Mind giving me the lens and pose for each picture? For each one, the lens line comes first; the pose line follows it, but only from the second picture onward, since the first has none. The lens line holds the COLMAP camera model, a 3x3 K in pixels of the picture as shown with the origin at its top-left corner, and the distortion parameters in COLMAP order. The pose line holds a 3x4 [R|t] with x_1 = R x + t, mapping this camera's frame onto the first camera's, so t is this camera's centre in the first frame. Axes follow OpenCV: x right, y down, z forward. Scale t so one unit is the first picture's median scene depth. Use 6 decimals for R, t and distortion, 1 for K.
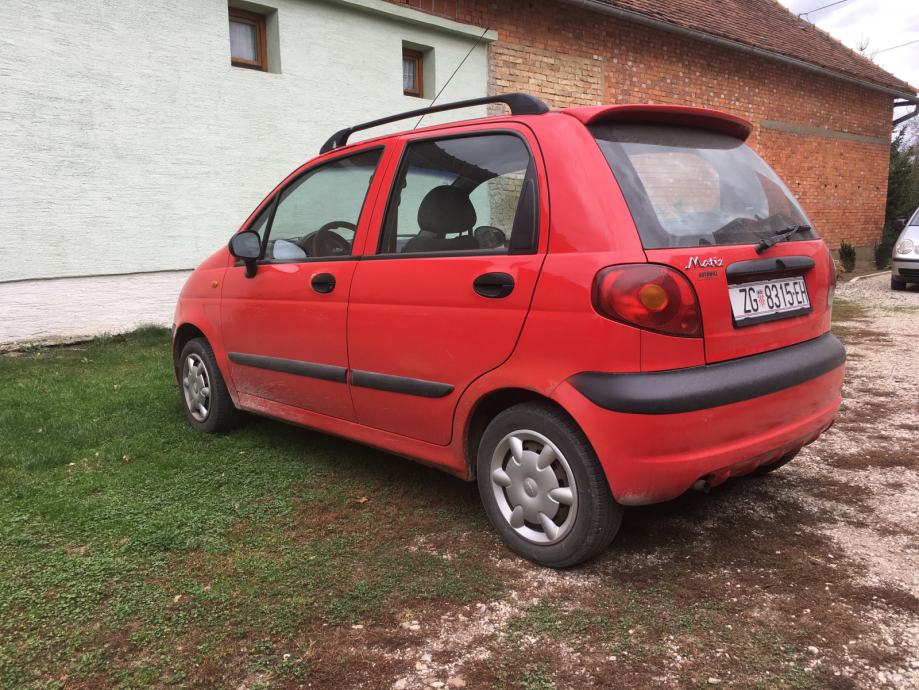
lens RADIAL K [[723.0, 0, 459.5], [0, 723.0, 345.0], [0, 0, 1]] dist [0.042506, -0.063726]
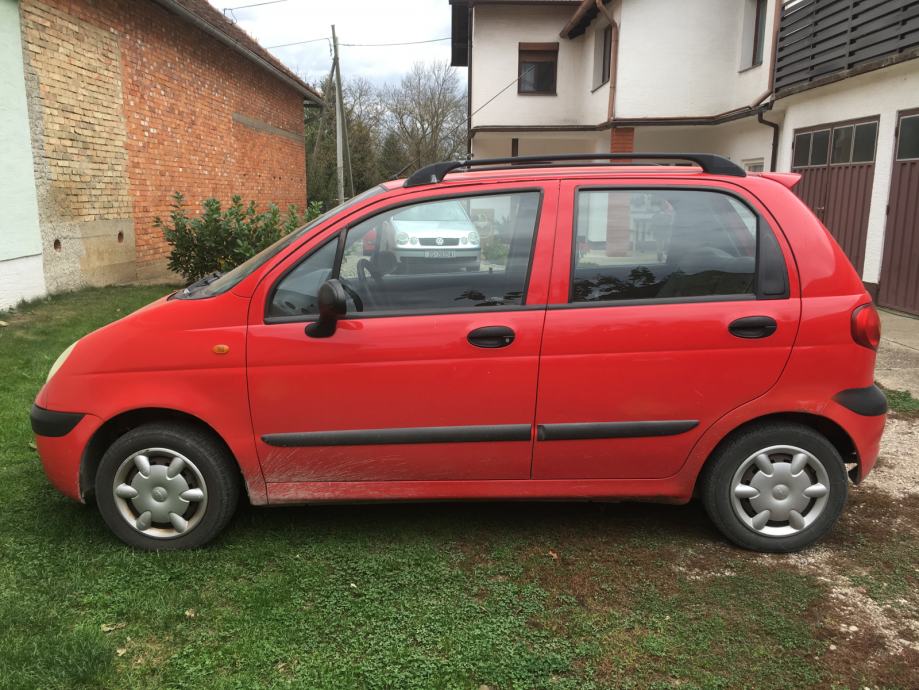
lens RADIAL K [[723.0, 0, 459.5], [0, 723.0, 345.0], [0, 0, 1]] dist [0.042506, -0.063726]
pose [[0.725843, -0.117279, 0.677788, -0.683902], [0.102677, 0.992791, 0.061828, -0.110670], [-0.680154, 0.024716, 0.732653, 0.301723]]
